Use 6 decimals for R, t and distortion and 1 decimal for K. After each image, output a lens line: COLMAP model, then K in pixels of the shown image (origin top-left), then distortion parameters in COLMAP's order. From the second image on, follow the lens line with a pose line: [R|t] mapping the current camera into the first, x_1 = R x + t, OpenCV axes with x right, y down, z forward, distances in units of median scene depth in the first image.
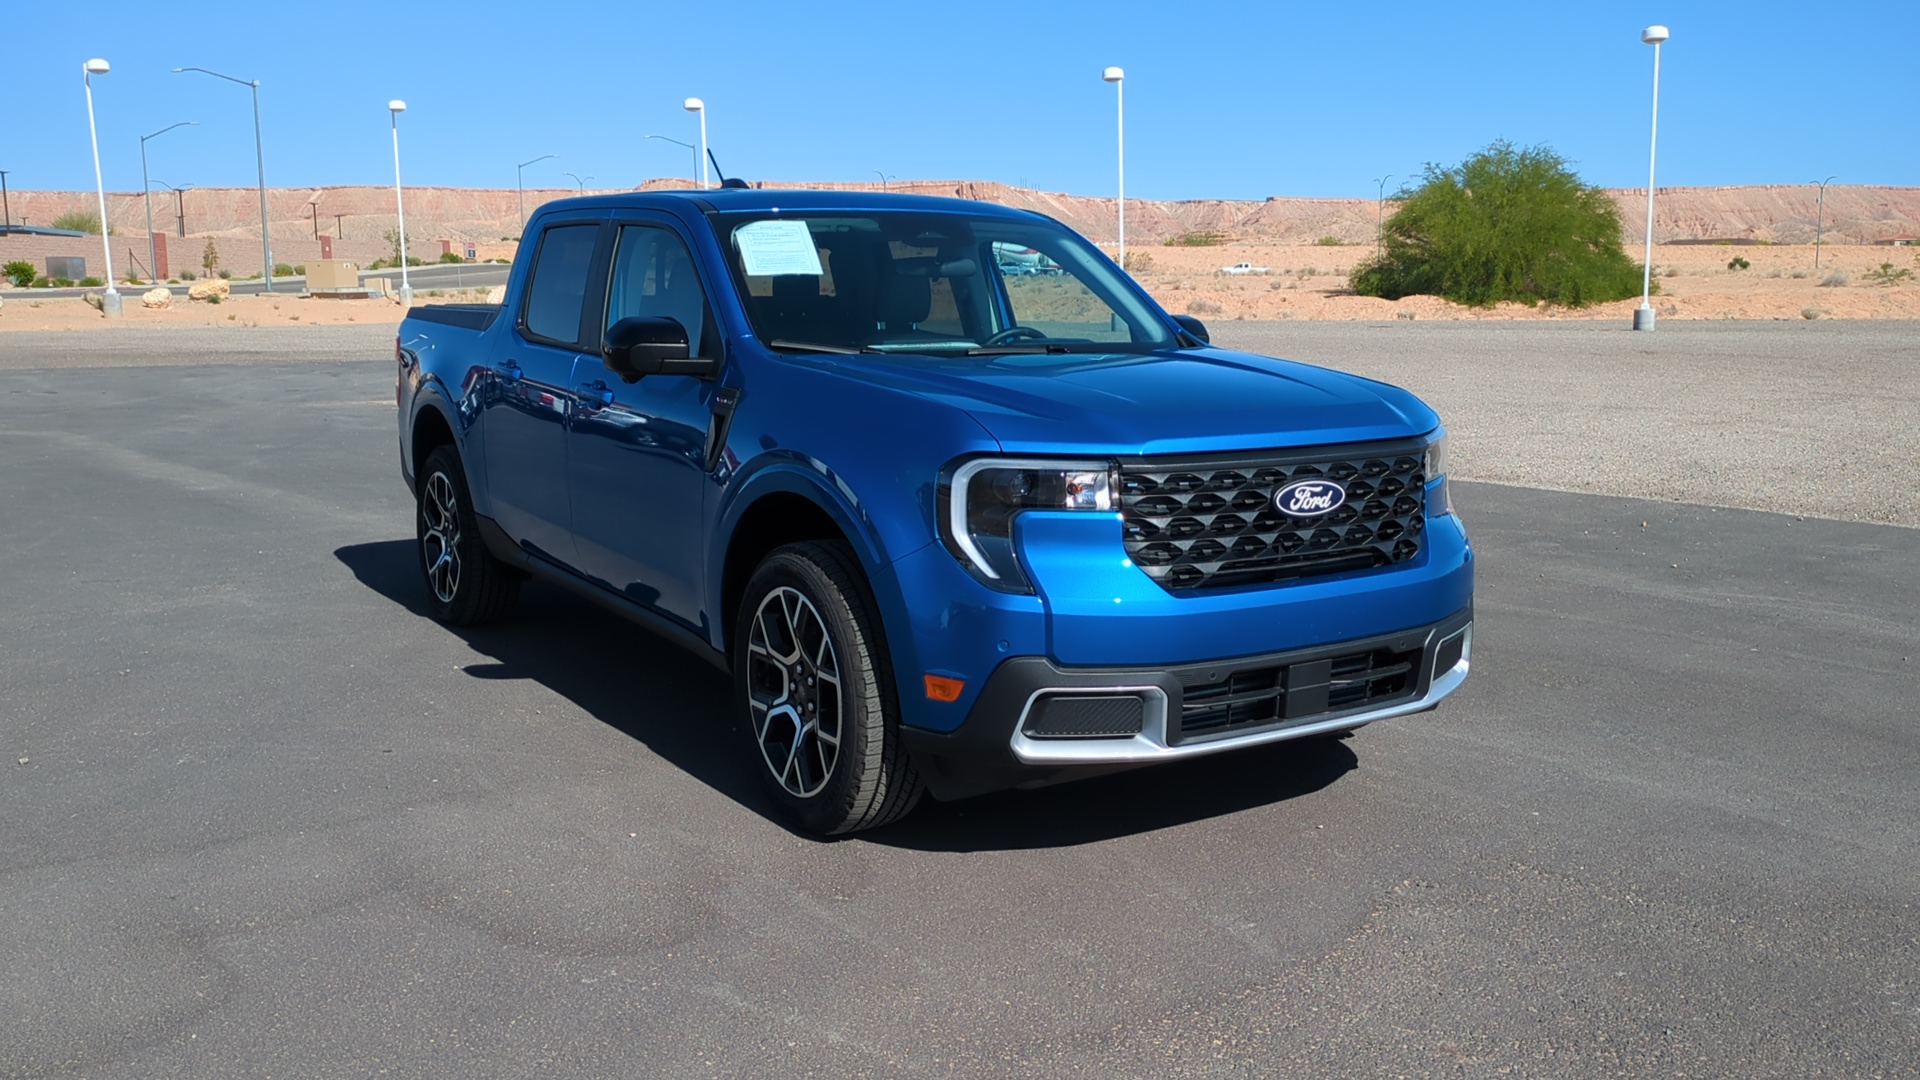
lens RADIAL K [[1641.3, 0, 976.8], [0, 1641.3, 539.0], [0, 0, 1]] dist [0.073219, -0.091841]
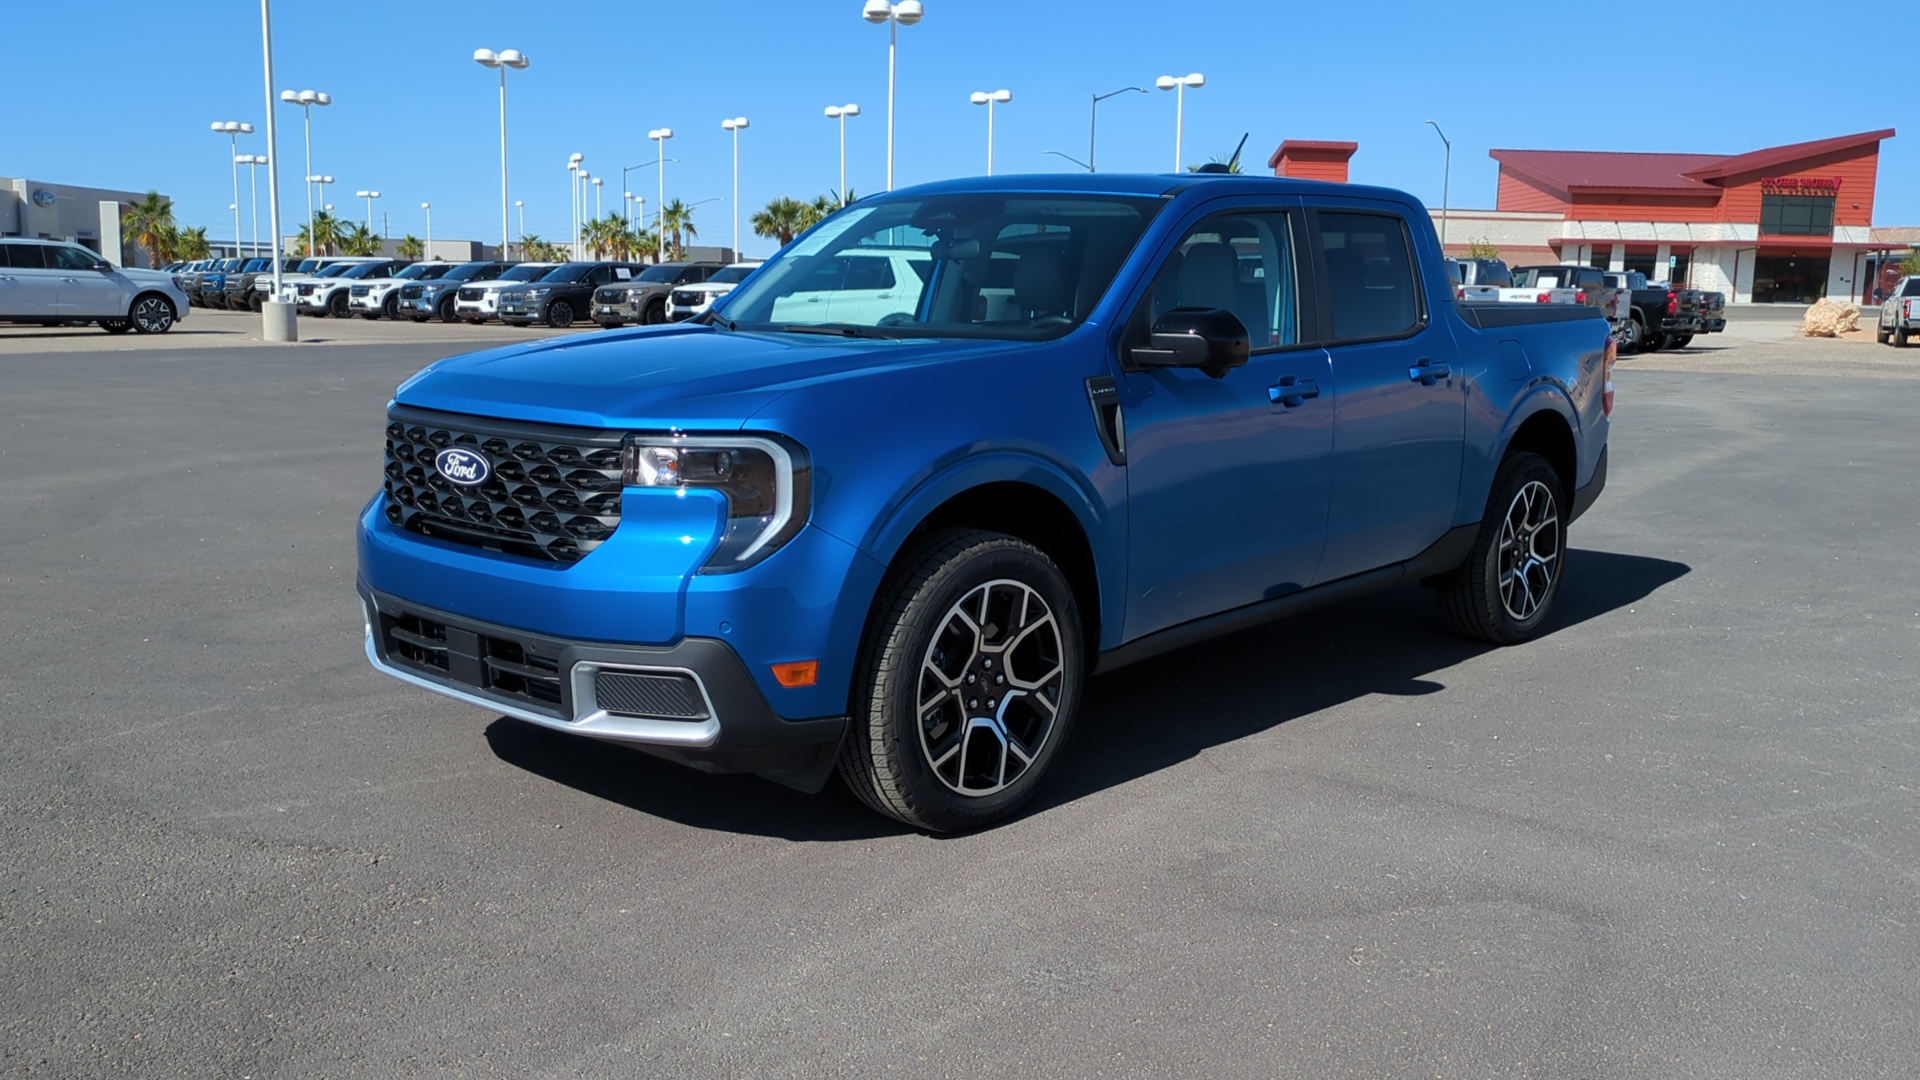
lens RADIAL K [[1641.3, 0, 976.8], [0, 1641.3, 539.0], [0, 0, 1]] dist [0.073219, -0.091841]
pose [[0.267032, 0.151841, -0.951650, 1.243145], [-0.161575, 0.980585, 0.111119, -0.143171], [0.950046, 0.124090, 0.286381, 1.010030]]
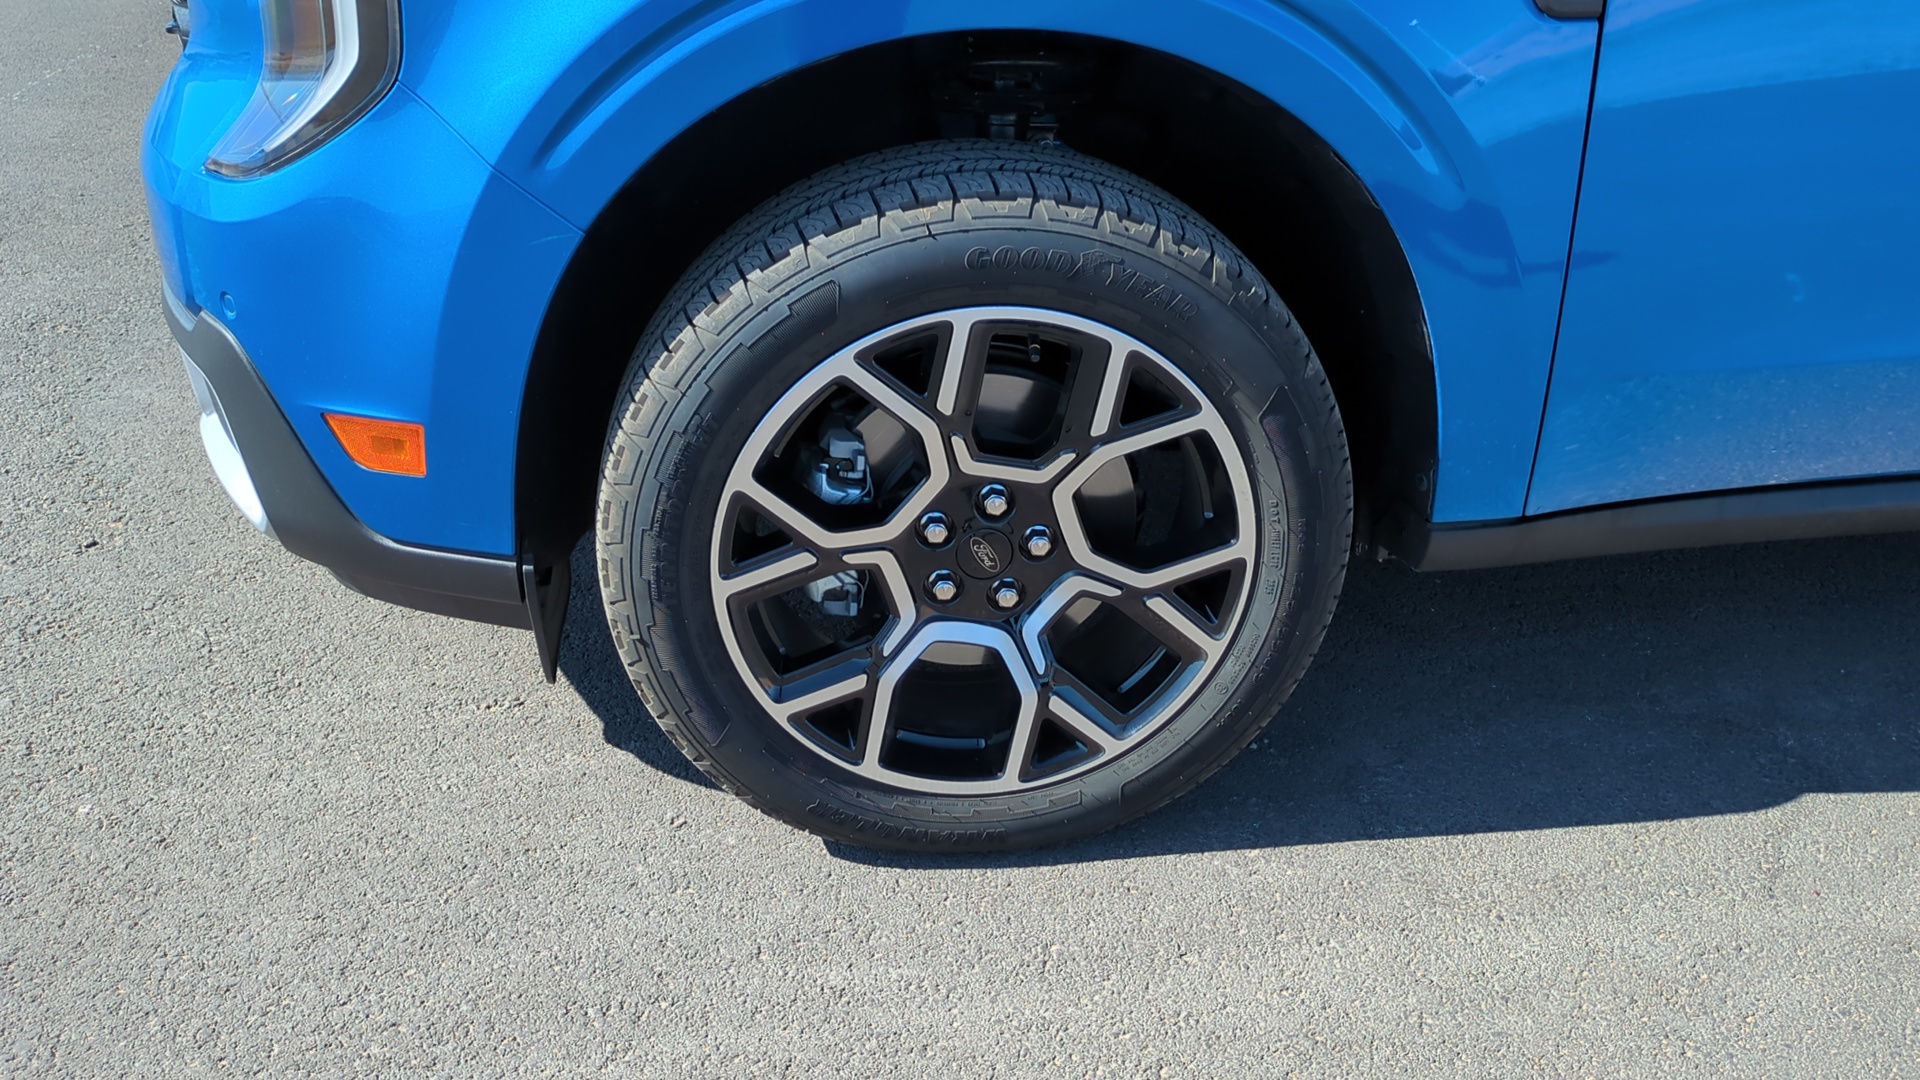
lens RADIAL K [[1641.3, 0, 976.8], [0, 1641.3, 539.0], [0, 0, 1]] dist [0.073219, -0.091841]
pose [[-0.423221, 0.402028, -0.811947, 0.616358], [-0.157232, 0.849975, 0.502813, -0.152078], [0.892279, 0.340465, -0.296516, 1.441720]]
